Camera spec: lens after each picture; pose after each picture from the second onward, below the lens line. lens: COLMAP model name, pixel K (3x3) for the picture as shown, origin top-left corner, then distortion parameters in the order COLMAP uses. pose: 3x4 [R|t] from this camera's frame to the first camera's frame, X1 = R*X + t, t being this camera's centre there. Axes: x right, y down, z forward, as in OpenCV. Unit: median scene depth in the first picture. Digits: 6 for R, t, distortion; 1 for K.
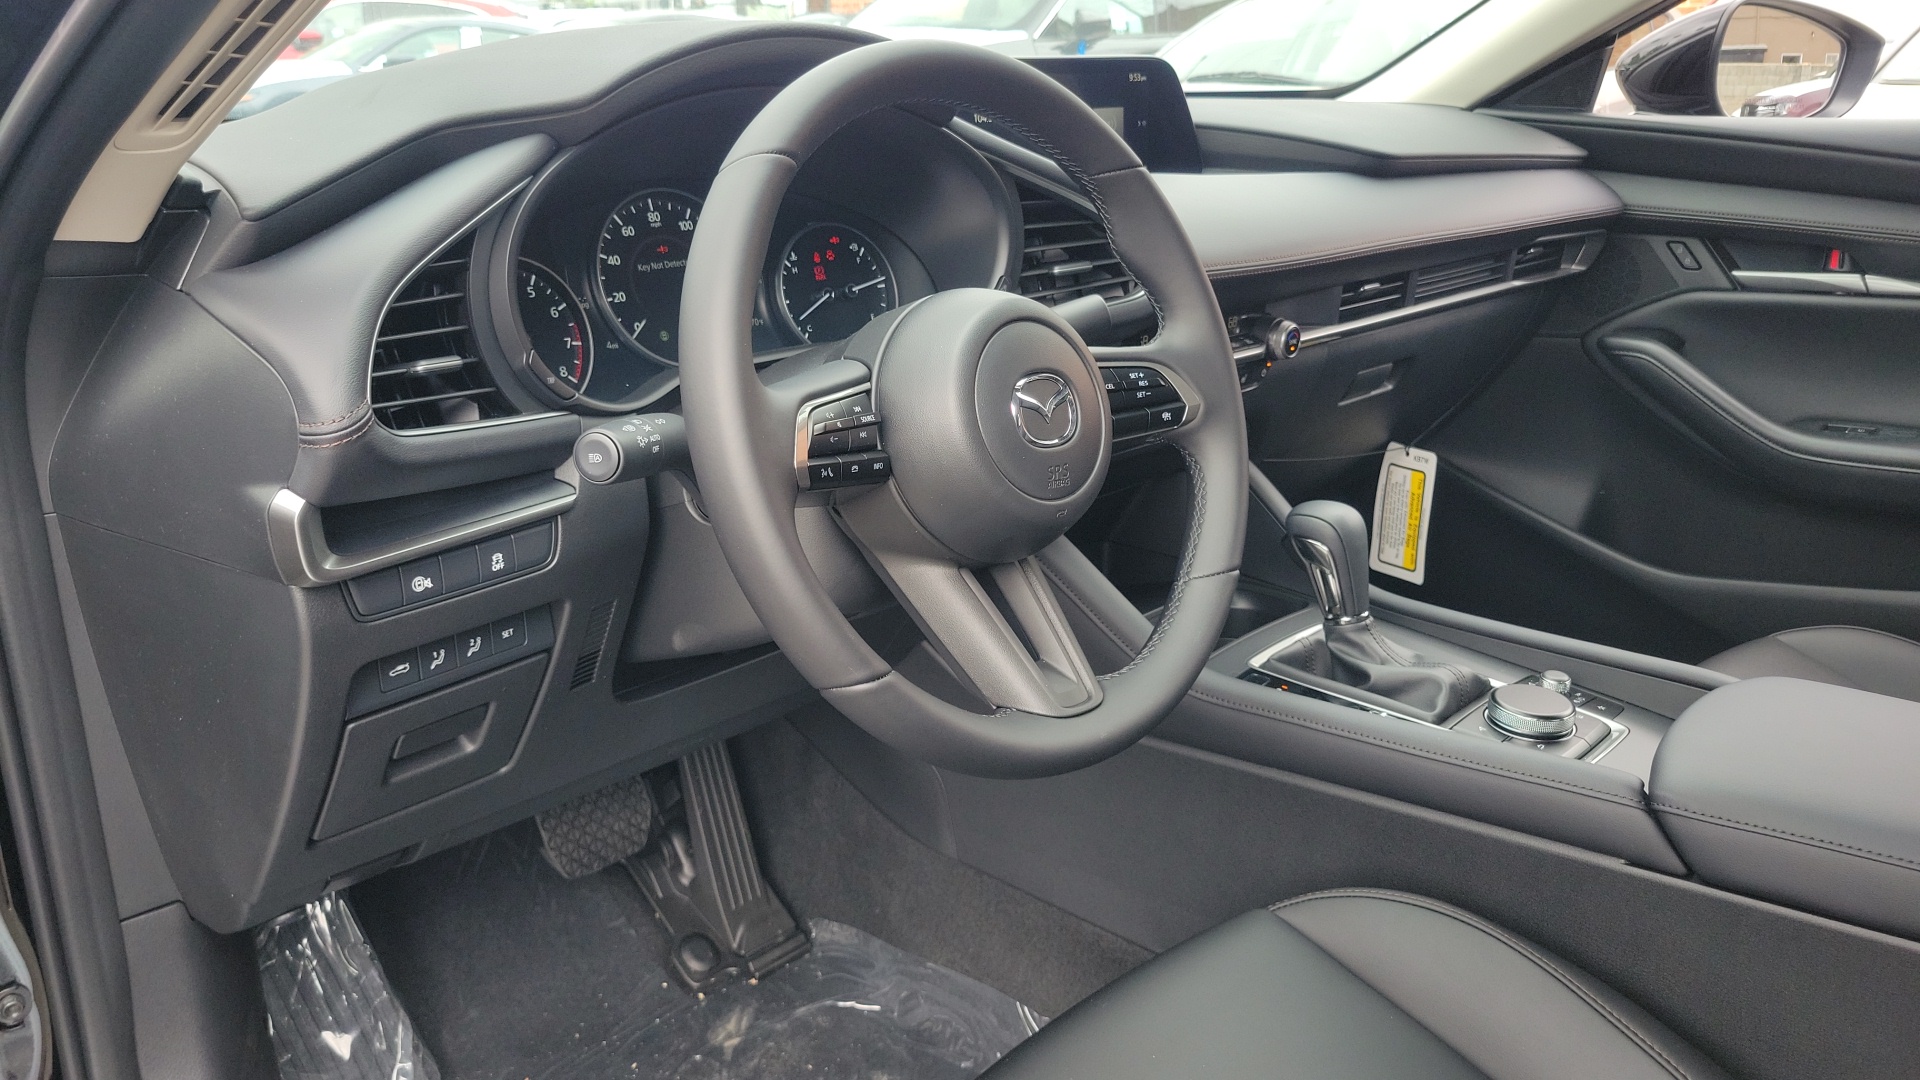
lens RADIAL K [[1472.2, 0, 950.4], [0, 1472.2, 516.4], [0, 0, 1]] dist [0.032599, -0.025686]
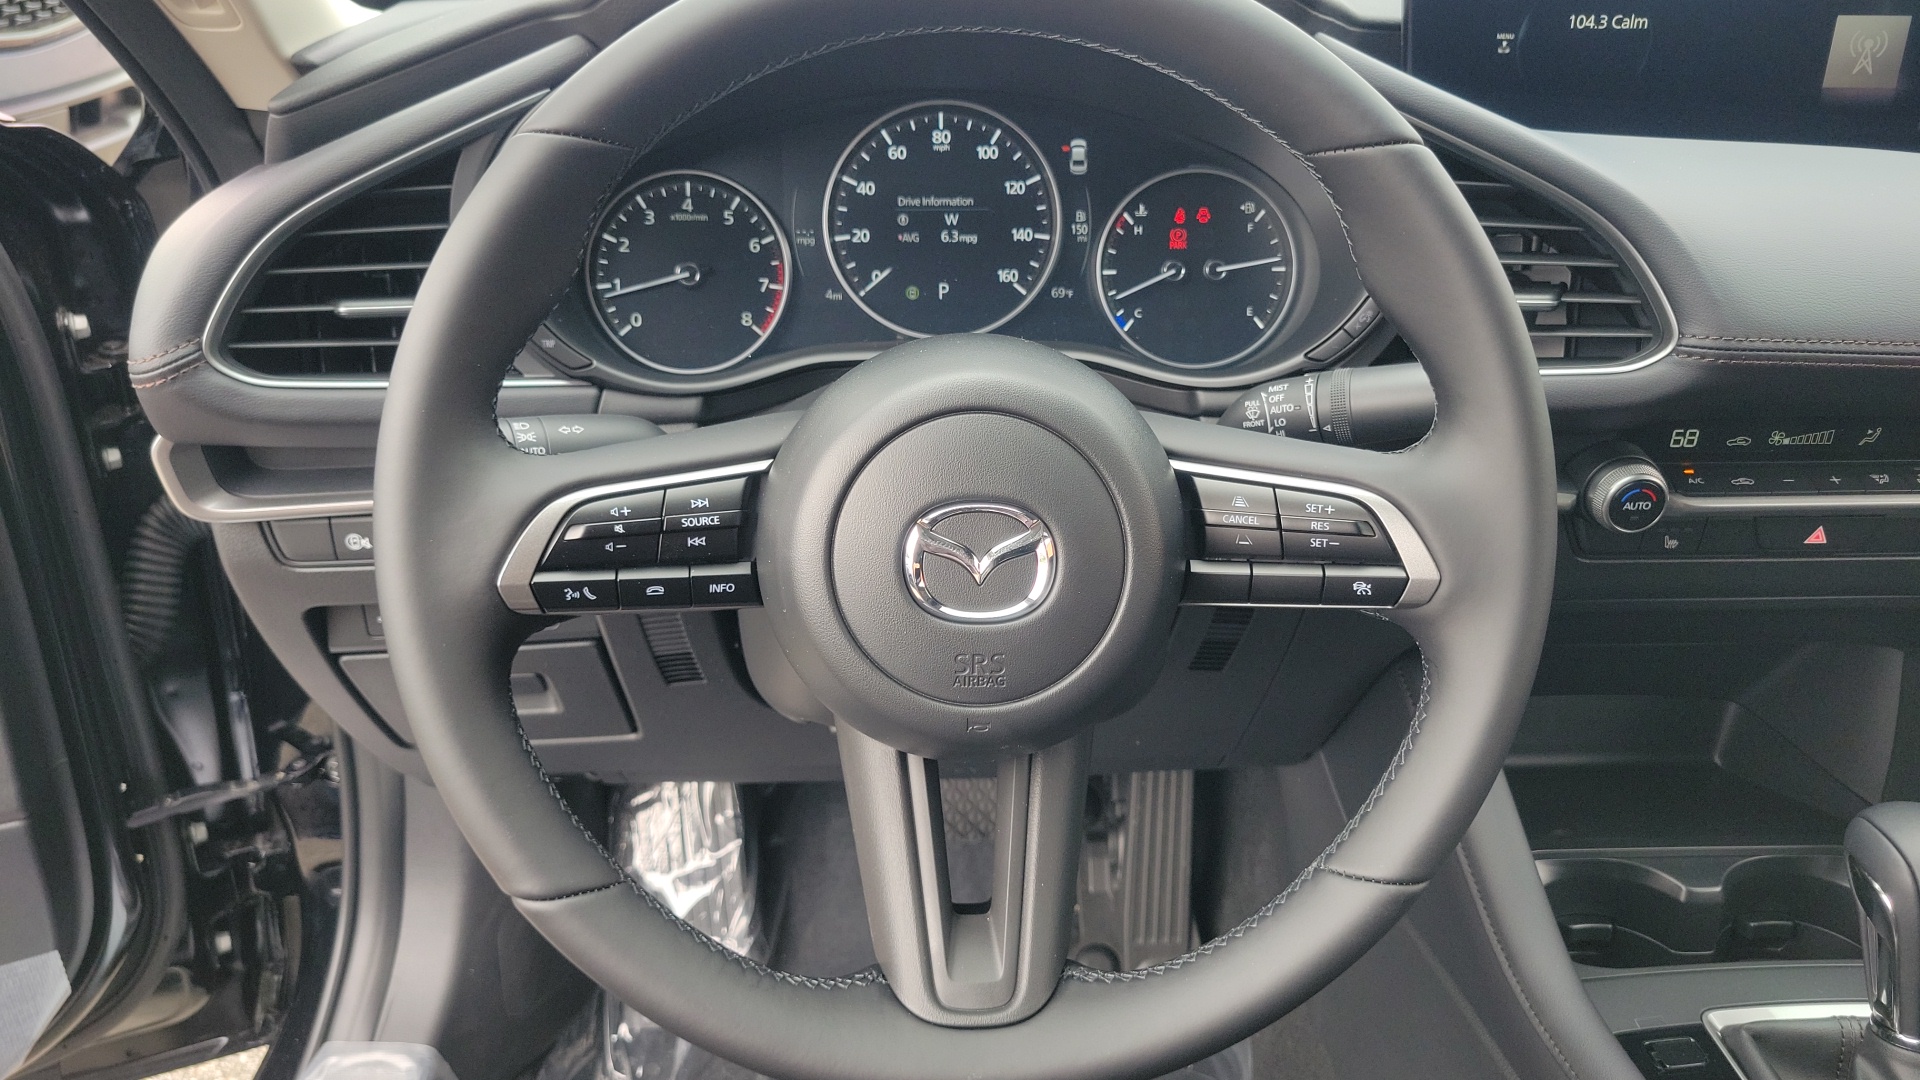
lens RADIAL K [[1472.2, 0, 957.9], [0, 1472.2, 532.7], [0, 0, 1]] dist [0.032599, -0.025686]
pose [[0.723395, 0.294048, -0.624688, 0.319519], [-0.210541, 0.955630, 0.206018, -0.152623], [0.657550, -0.017509, 0.753207, 0.387278]]
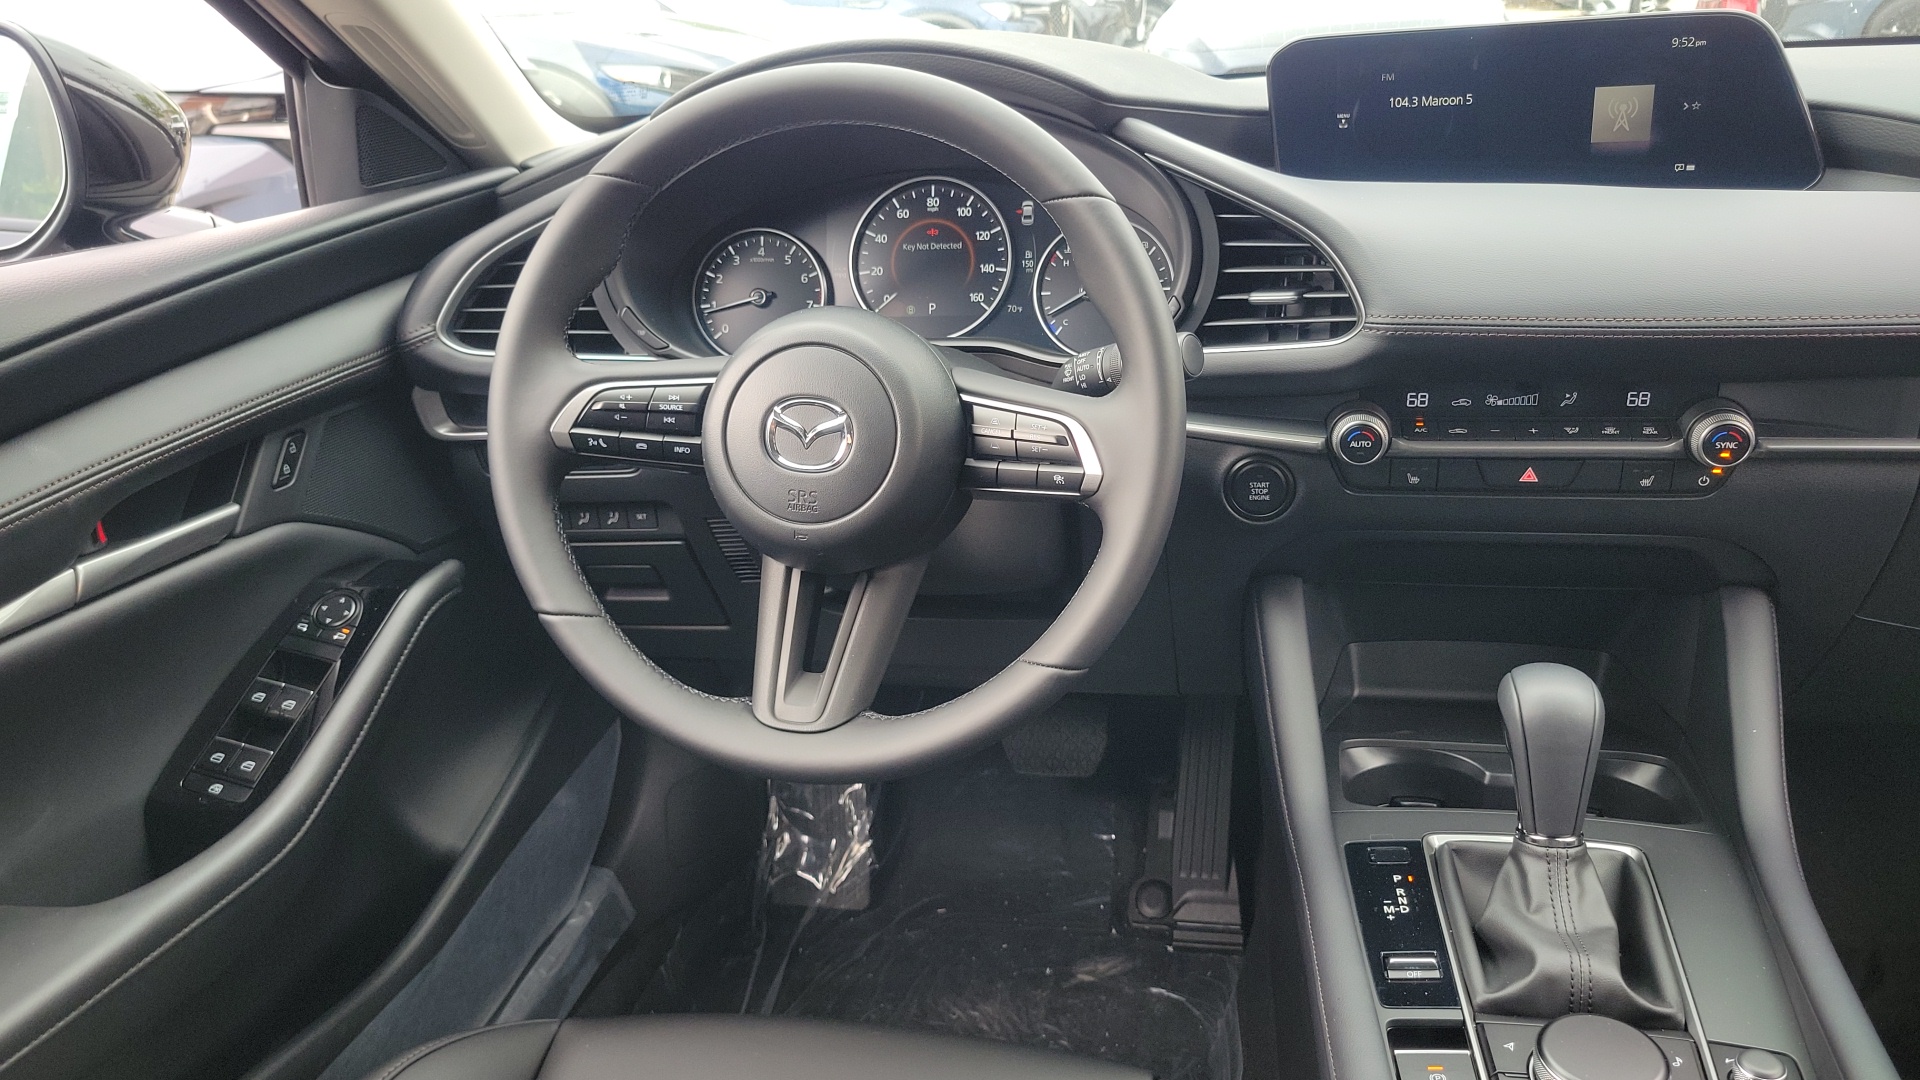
lens RADIAL K [[1472.2, 0, 941.7], [0, 1472.2, 527.9], [0, 0, 1]] dist [0.032599, -0.025686]
pose [[0.522383, 0.259114, -0.812389, 0.702461], [-0.194862, 0.963778, 0.182100, -0.156382], [0.830148, 0.063178, 0.553952, 0.375138]]
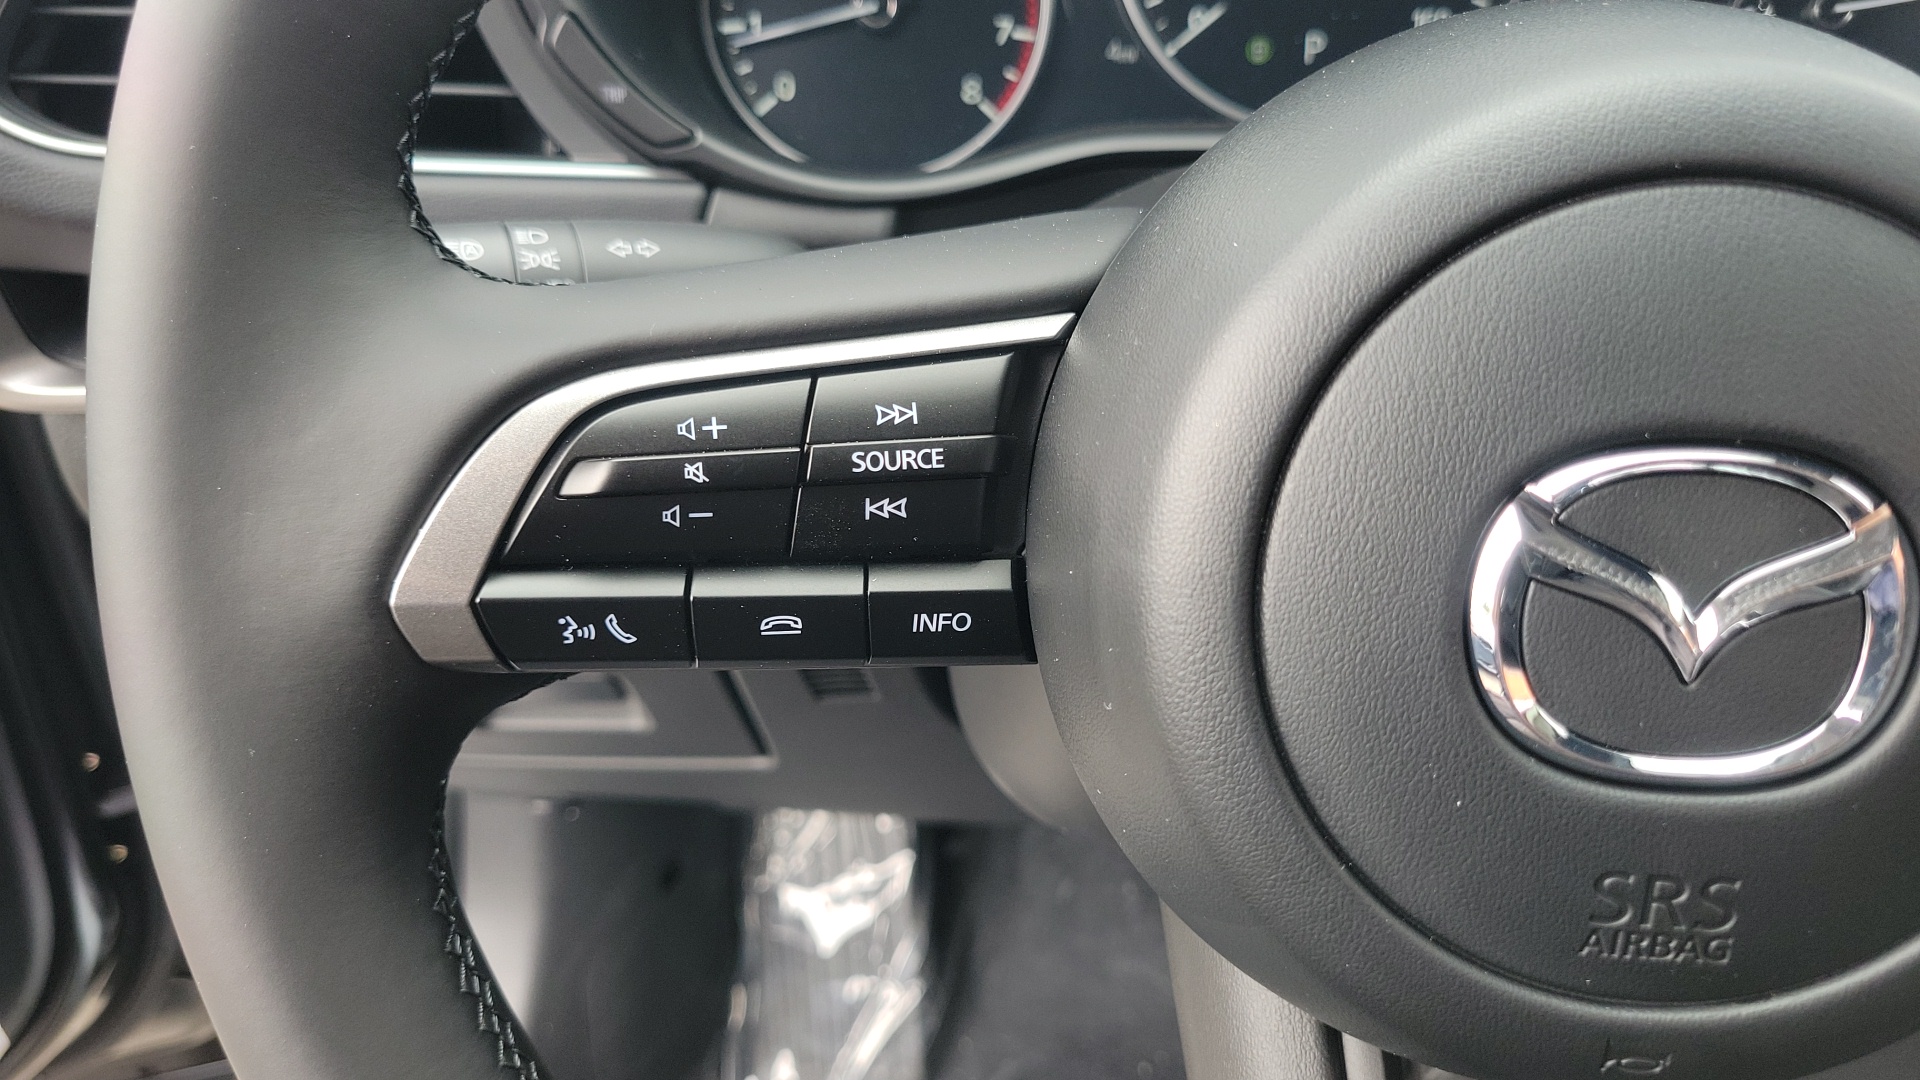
lens RADIAL K [[1472.2, 0, 969.8], [0, 1472.2, 496.0], [0, 0, 1]] dist [0.032599, -0.025686]
pose [[0.643868, 0.350535, -0.680118, 0.095226], [-0.224904, 0.936322, 0.269667, -0.088870], [0.731336, -0.020669, 0.681704, 0.570448]]
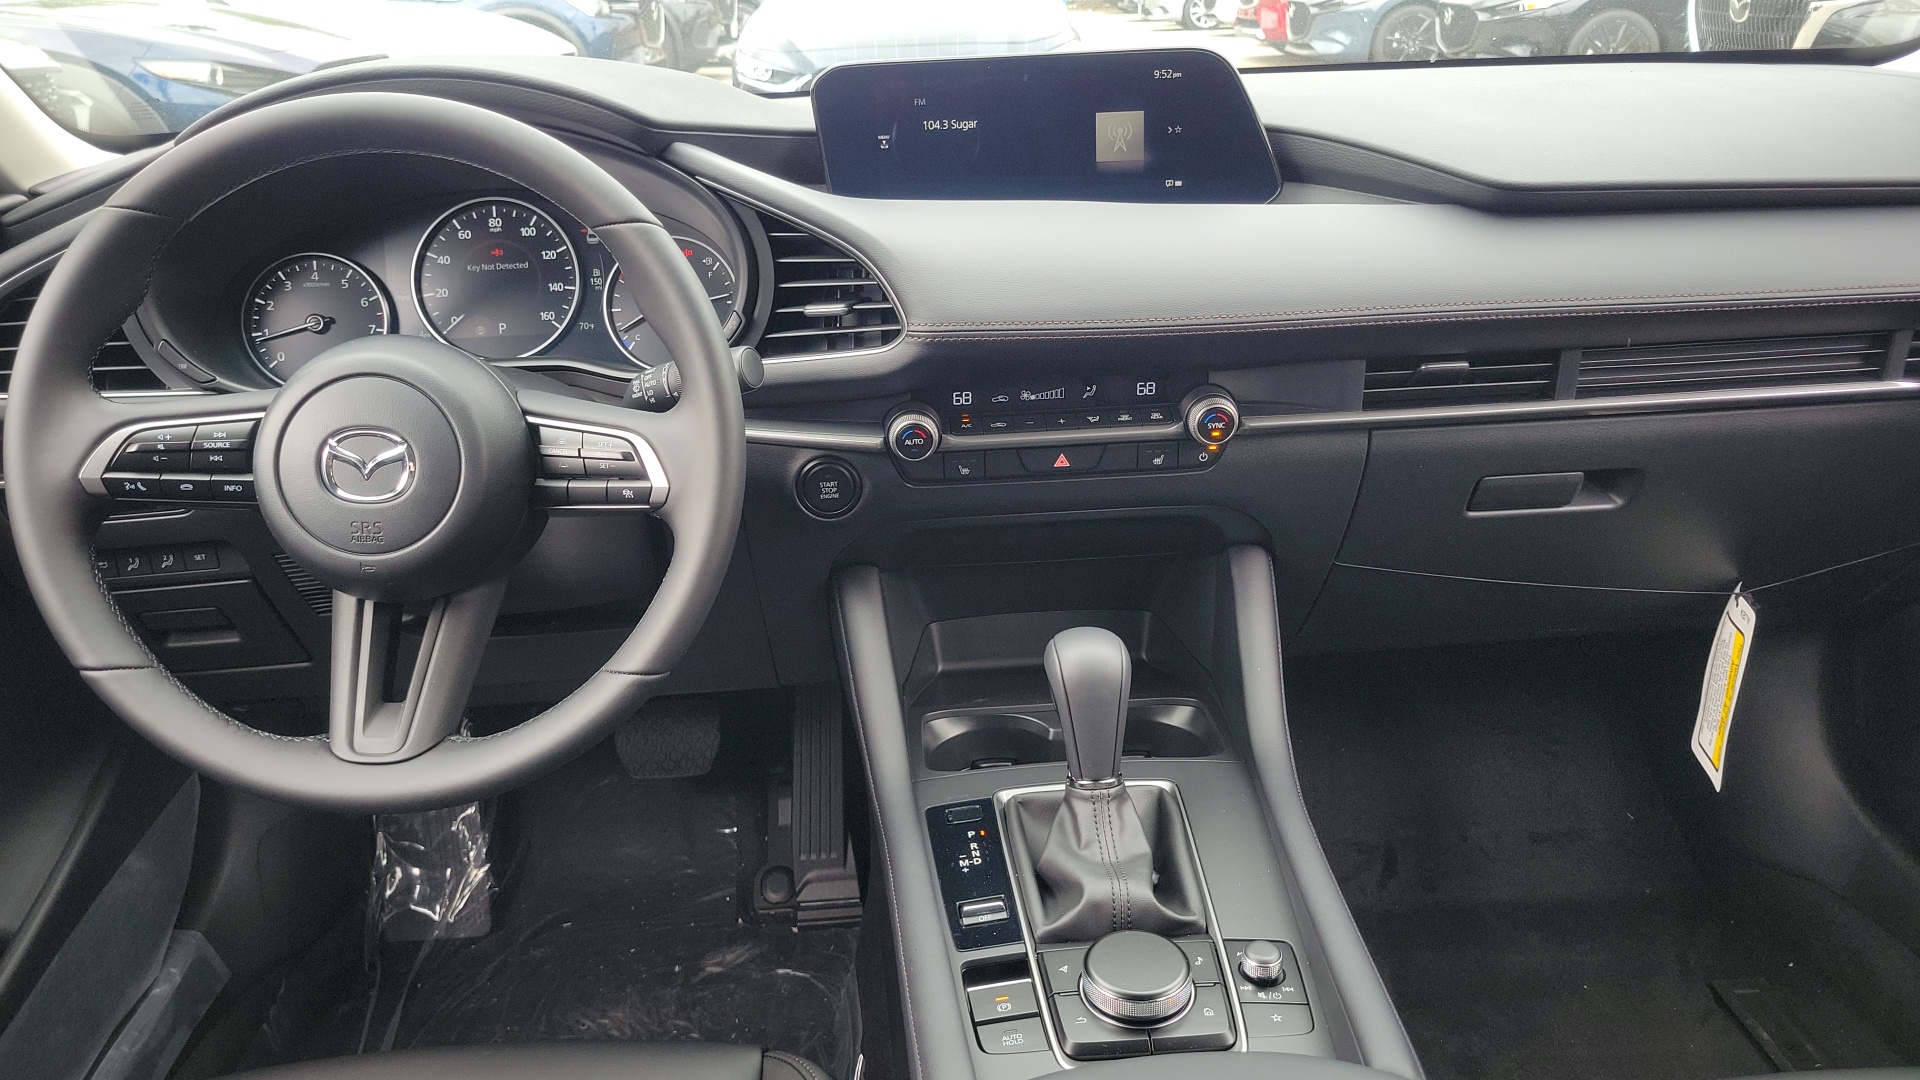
lens RADIAL K [[1472.2, 0, 944.3], [0, 1472.2, 522.7], [0, 0, 1]] dist [0.032599, -0.025686]
pose [[0.722707, 0.214158, -0.657139, 0.756323], [-0.164315, 0.976762, 0.137612, -0.175394], [0.671339, 0.008525, 0.741102, 0.371684]]
